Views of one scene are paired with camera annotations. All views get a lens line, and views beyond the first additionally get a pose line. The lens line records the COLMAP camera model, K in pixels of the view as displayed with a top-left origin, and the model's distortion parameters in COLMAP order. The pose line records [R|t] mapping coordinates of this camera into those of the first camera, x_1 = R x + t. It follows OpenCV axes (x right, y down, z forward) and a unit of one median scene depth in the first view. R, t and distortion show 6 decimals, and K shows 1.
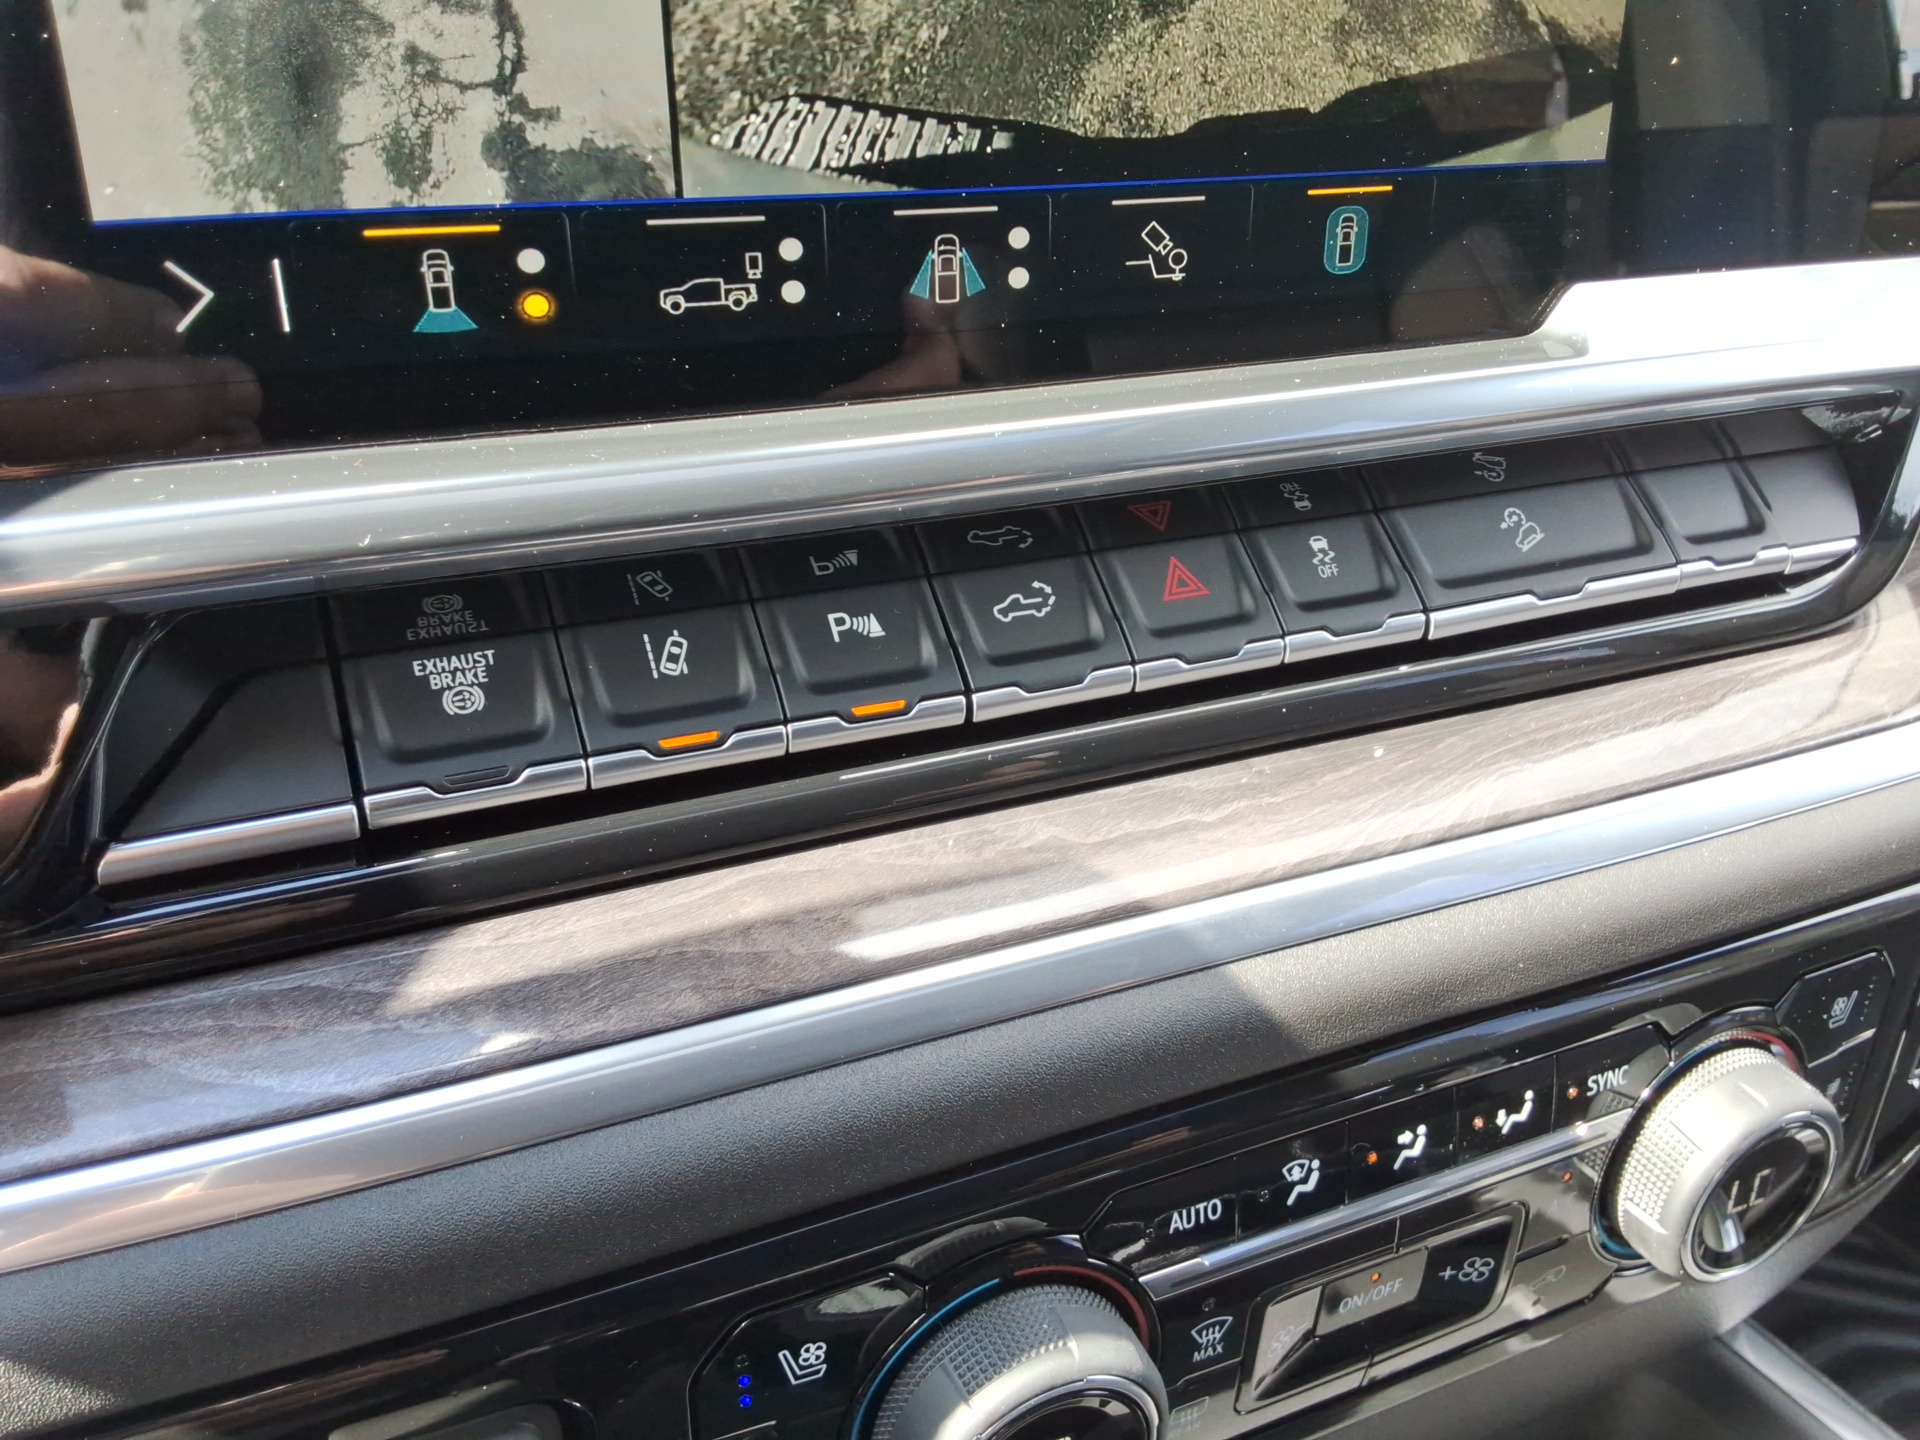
lens RADIAL K [[1568.1, 0, 985.4], [0, 1568.1, 703.0], [0, 0, 1]] dist [0.143608, -0.272699]
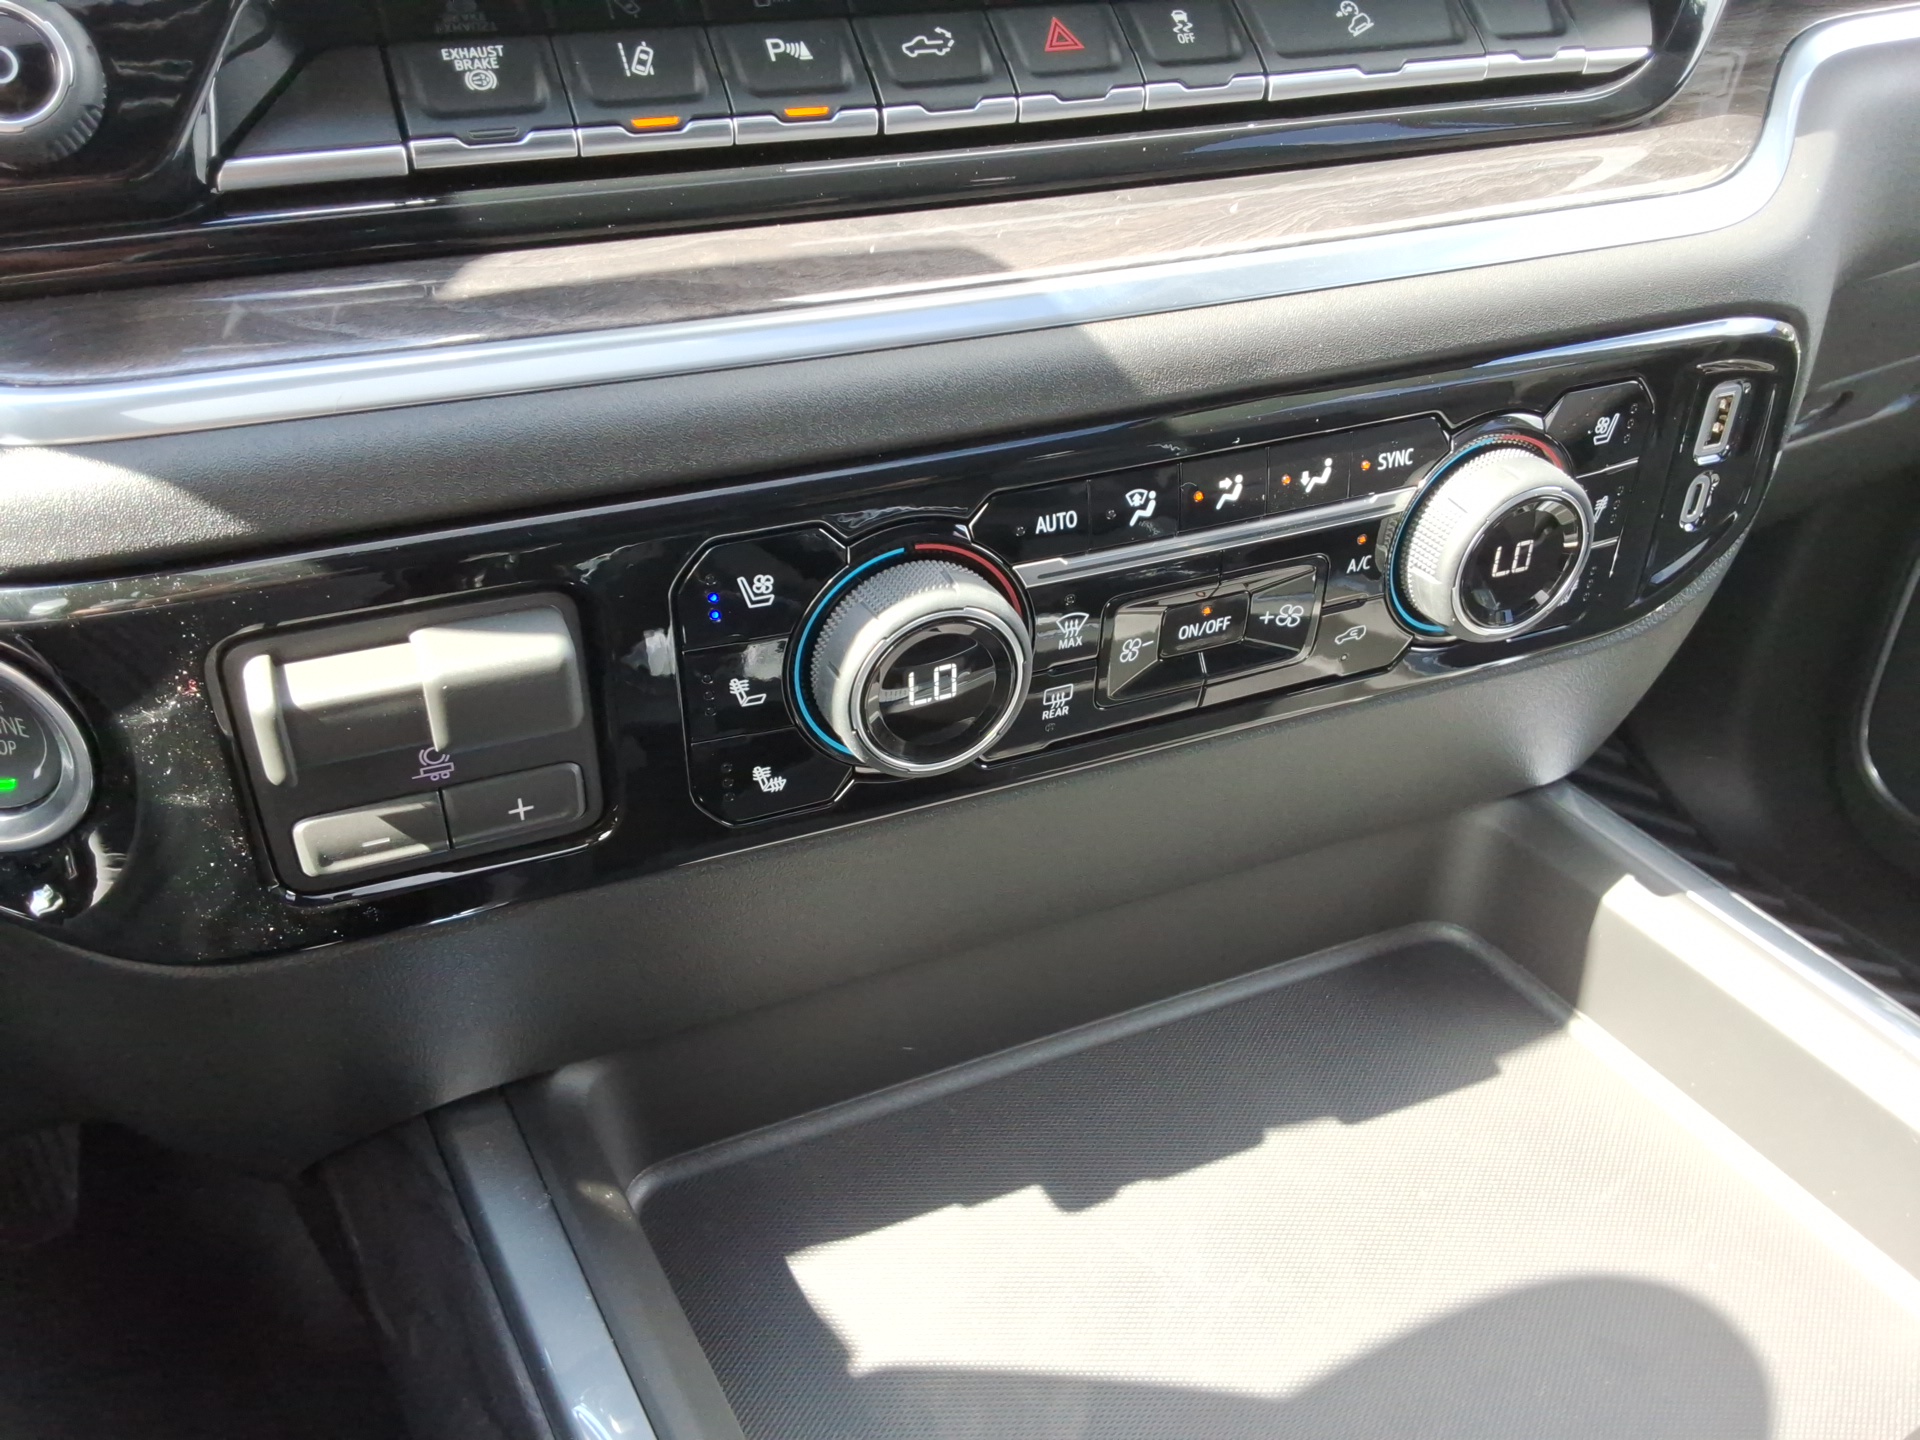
lens RADIAL K [[1568.1, 0, 985.4], [0, 1568.1, 703.0], [0, 0, 1]] dist [0.143608, -0.272699]
pose [[0.999953, -0.000077, -0.009681, 0.084103], [0.001222, 0.992984, 0.118243, 0.310356], [0.009604, -0.118250, 0.992937, -0.308826]]
